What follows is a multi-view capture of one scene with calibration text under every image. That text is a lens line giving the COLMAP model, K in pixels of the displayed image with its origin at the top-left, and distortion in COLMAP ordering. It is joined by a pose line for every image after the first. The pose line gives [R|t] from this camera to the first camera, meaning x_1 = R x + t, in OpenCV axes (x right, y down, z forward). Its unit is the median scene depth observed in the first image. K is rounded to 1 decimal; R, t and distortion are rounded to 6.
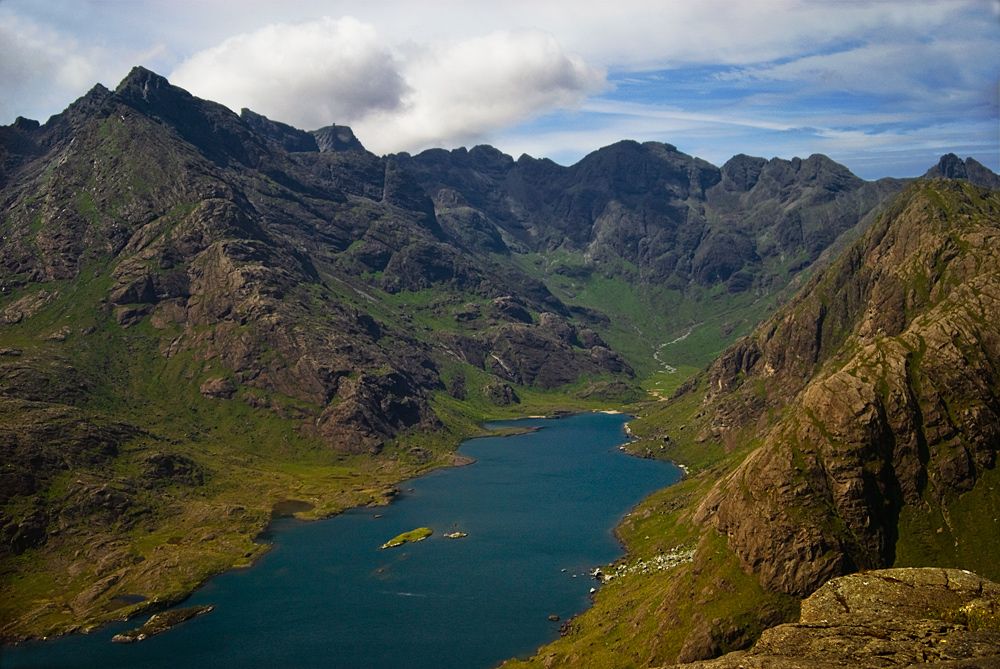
lens RADIAL K [[1273.0, 0, 500.0], [0, 1273.0, 334.5], [0, 0, 1]] dist [-0.126245, -0.027106]
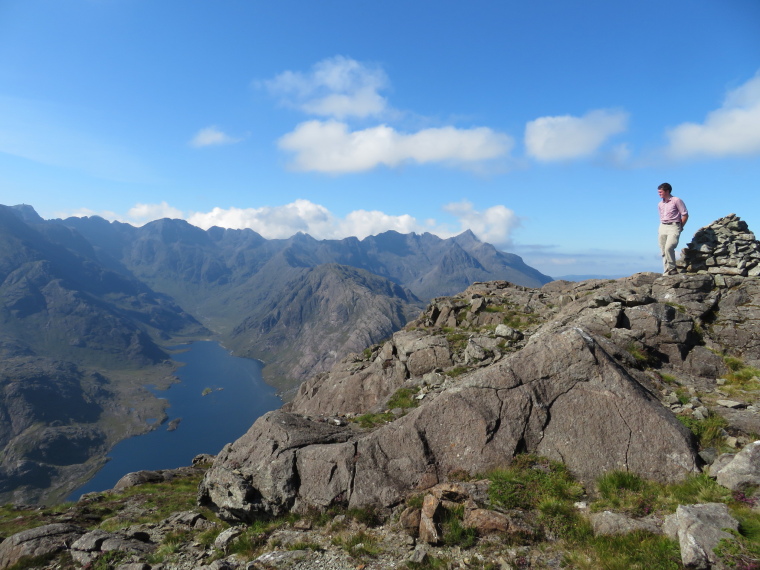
lens RADIAL K [[547.5, 0, 380.0], [0, 547.5, 285.0], [0, 0, 1]] dist [0.009145, 0.002493]
pose [[0.858572, -0.003279, 0.512683, -0.097611], [0.007594, 0.999951, -0.006322, -0.022826], [-0.512637, 0.009321, 0.858555, -0.093783]]
